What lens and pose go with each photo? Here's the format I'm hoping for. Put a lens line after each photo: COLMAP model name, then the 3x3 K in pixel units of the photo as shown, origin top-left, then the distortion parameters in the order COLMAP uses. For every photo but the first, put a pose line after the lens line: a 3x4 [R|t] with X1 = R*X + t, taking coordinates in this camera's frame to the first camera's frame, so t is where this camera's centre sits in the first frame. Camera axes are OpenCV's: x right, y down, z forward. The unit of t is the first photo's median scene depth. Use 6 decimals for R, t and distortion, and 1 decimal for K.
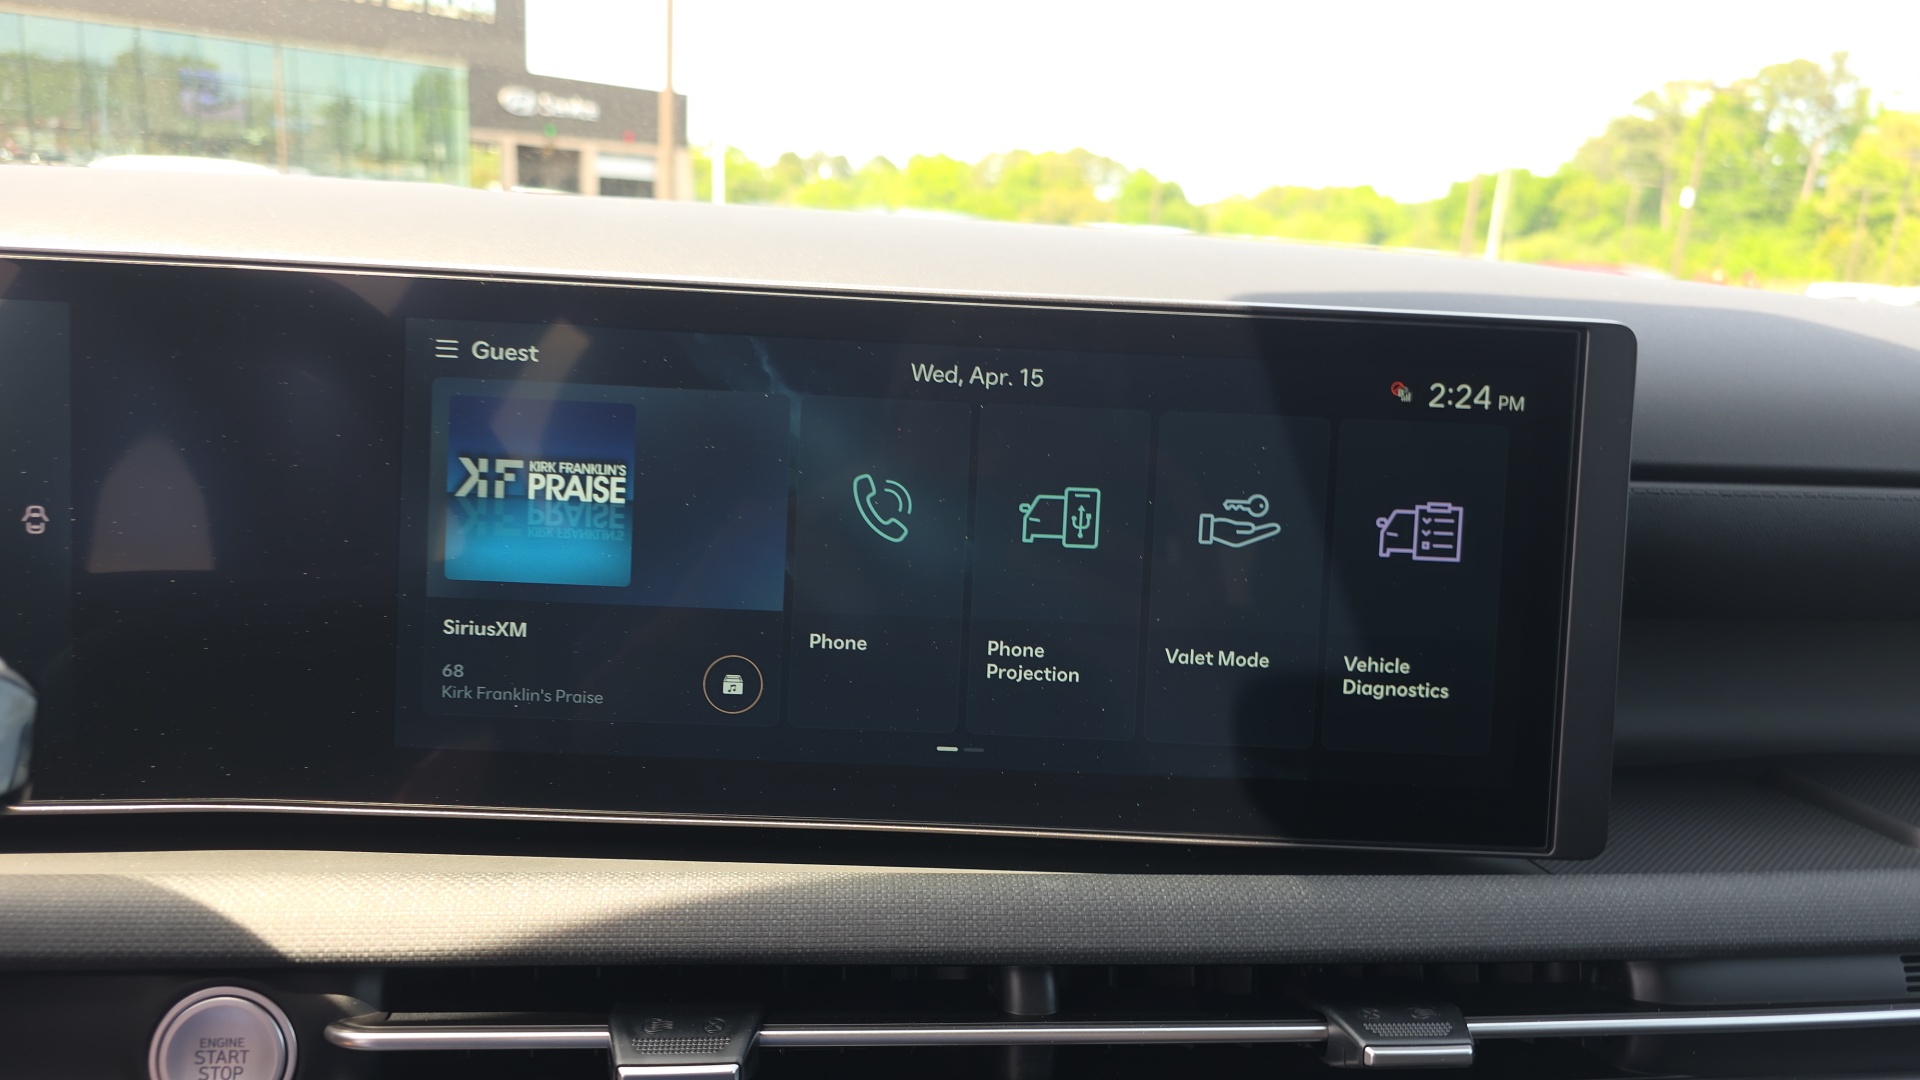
lens RADIAL K [[1282.4, 0, 956.8], [0, 1282.4, 578.9], [0, 0, 1]] dist [0.048724, -0.057113]
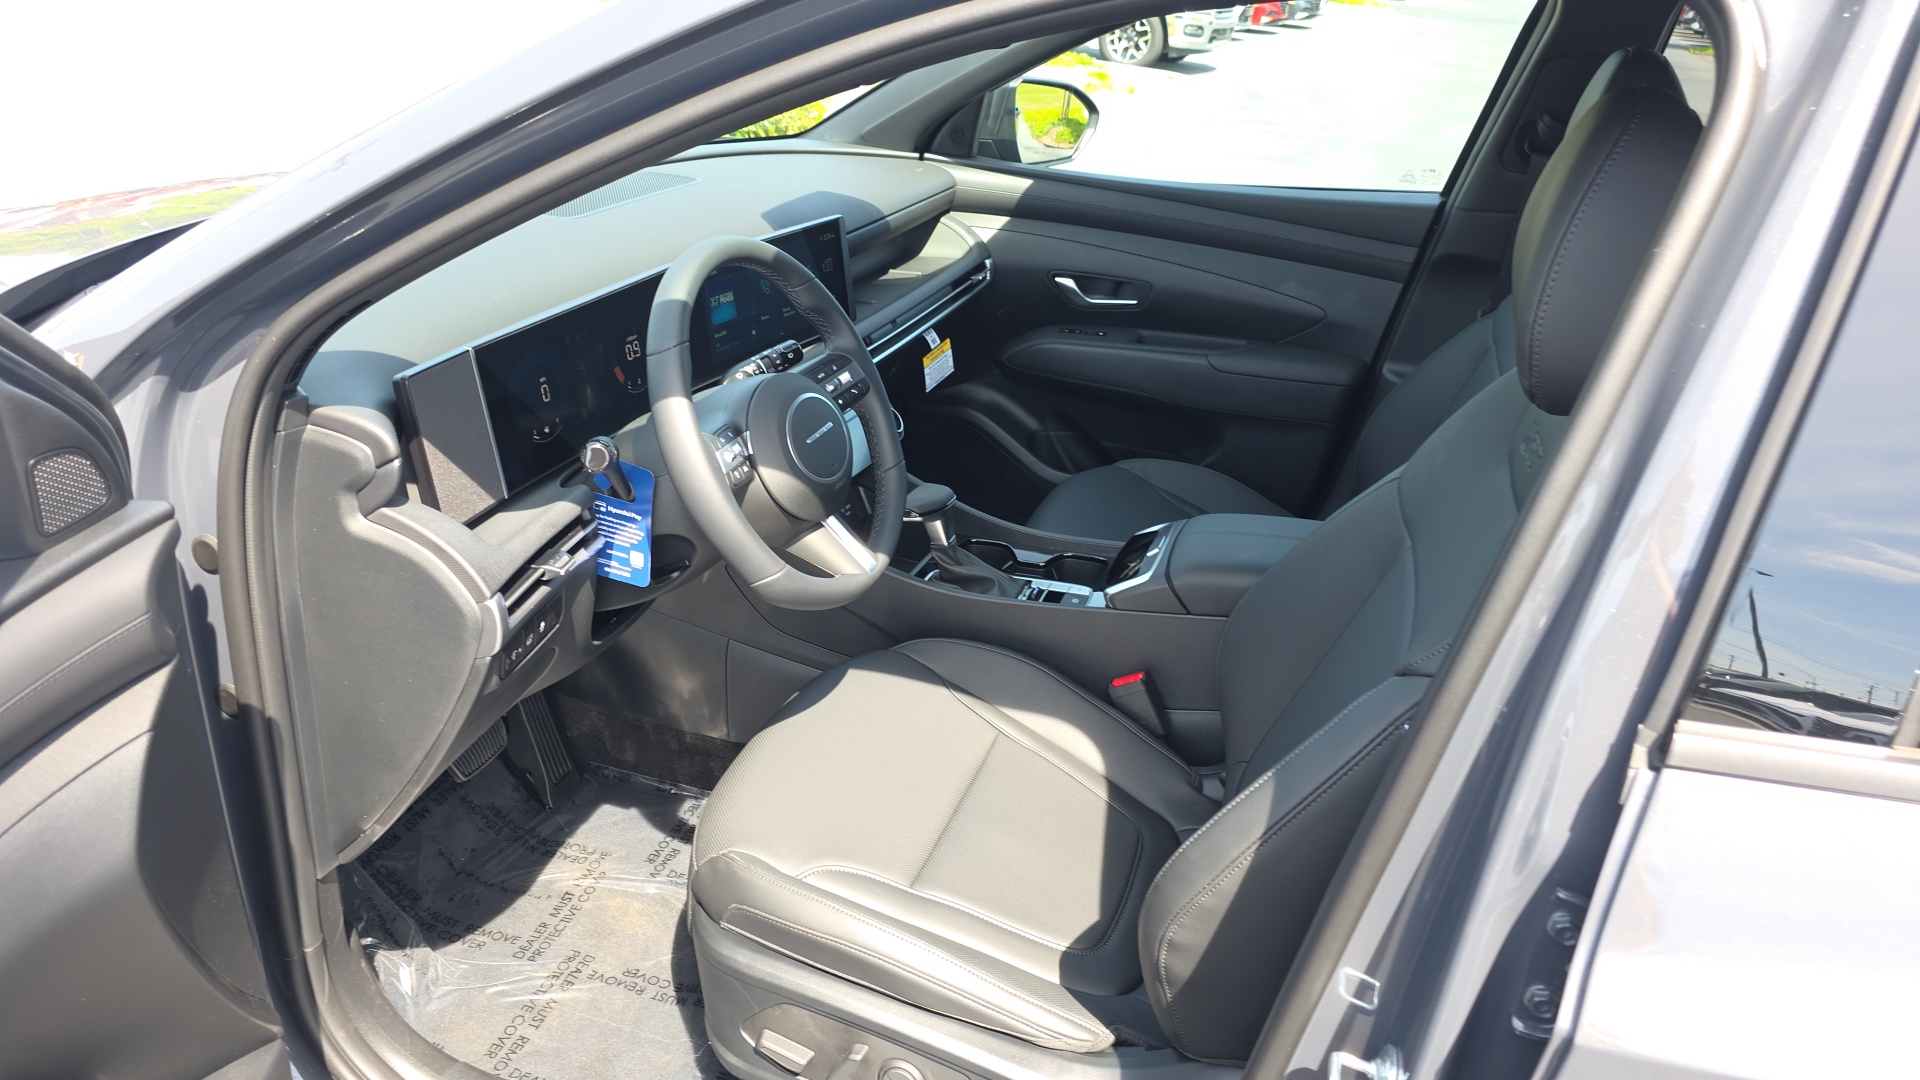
lens RADIAL K [[1282.4, 0, 946.3], [0, 1282.4, 527.5], [0, 0, 1]] dist [0.048724, -0.057113]
pose [[0.476978, -0.390887, 0.787210, -3.799354], [0.154701, 0.919015, 0.362600, -0.851364], [-0.865194, -0.051170, 0.498820, -1.974548]]
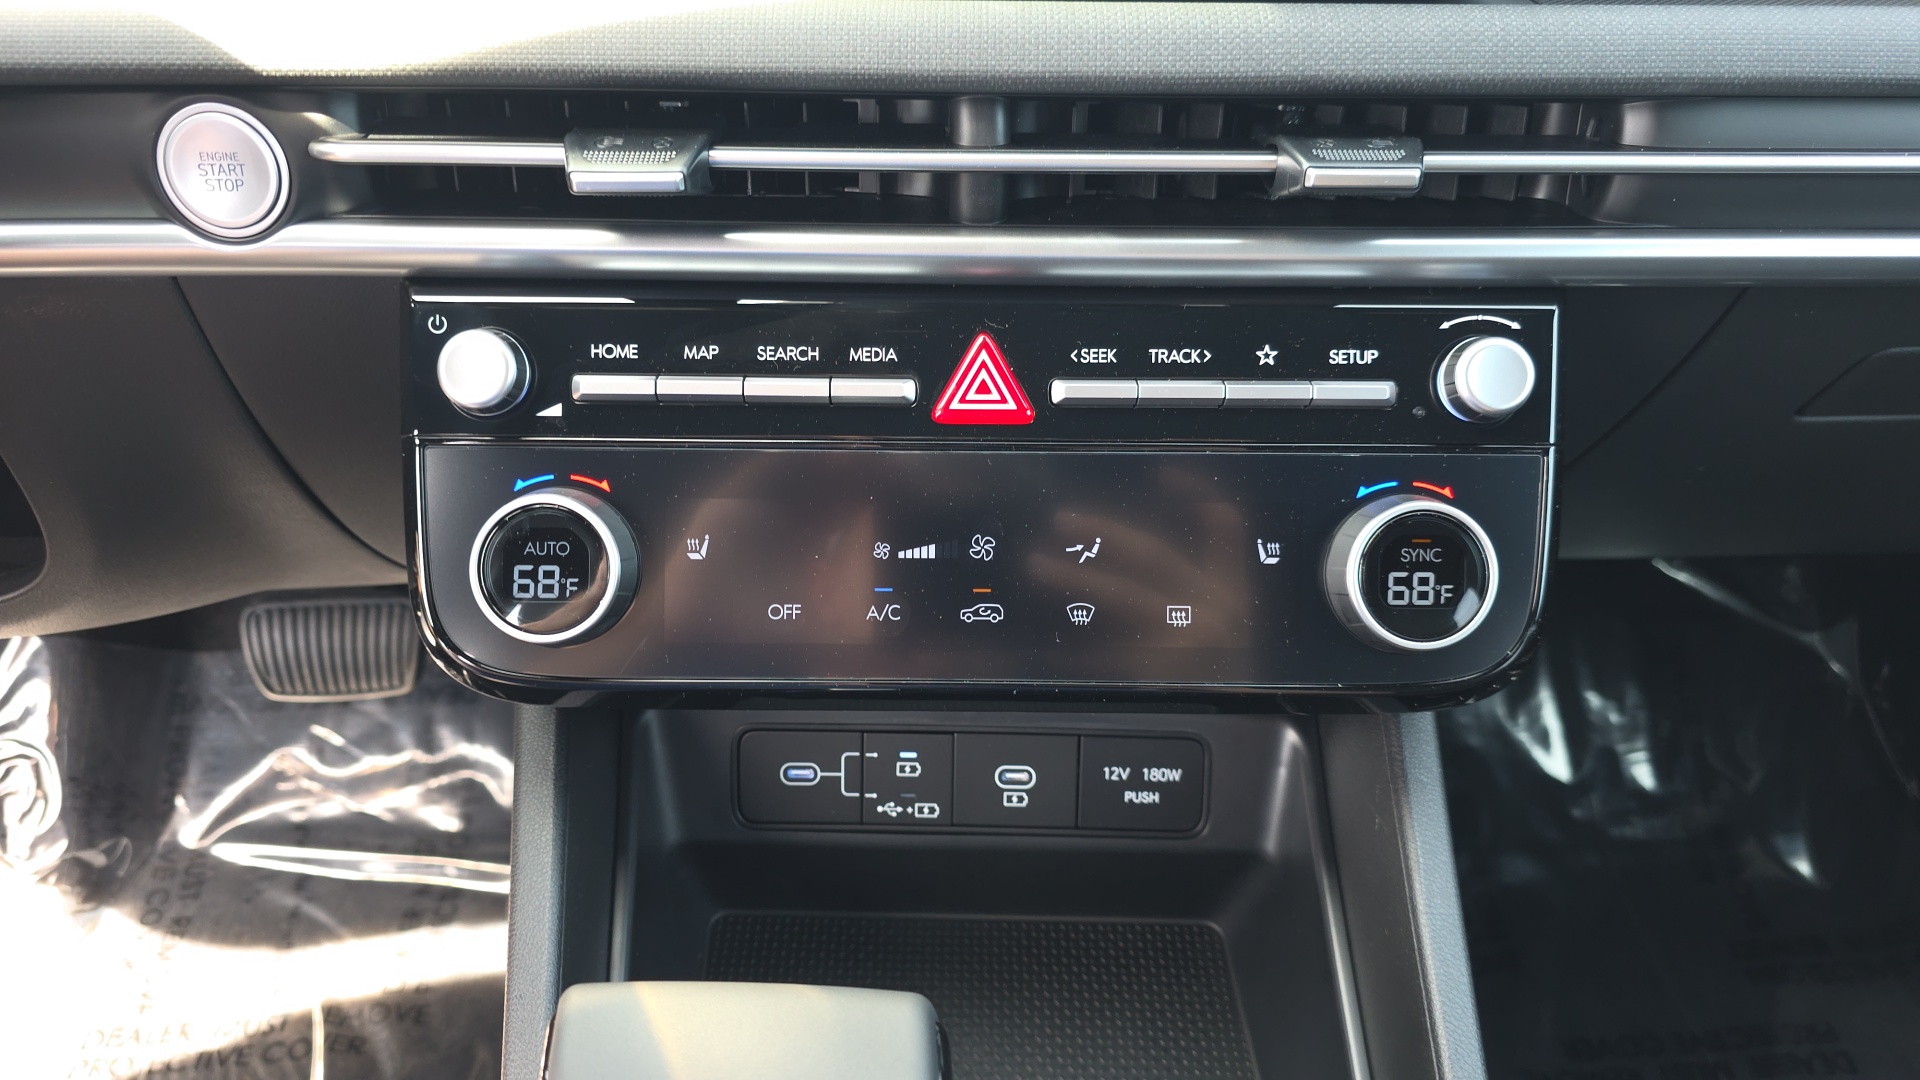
lens RADIAL K [[1282.4, 0, 954.3], [0, 1282.4, 525.4], [0, 0, 1]] dist [0.048724, -0.057113]
pose [[0.994730, 0.029815, -0.098097, 0.135231], [0.015200, 0.903328, 0.428682, 0.161220], [0.101395, -0.427914, 0.898114, -0.029678]]
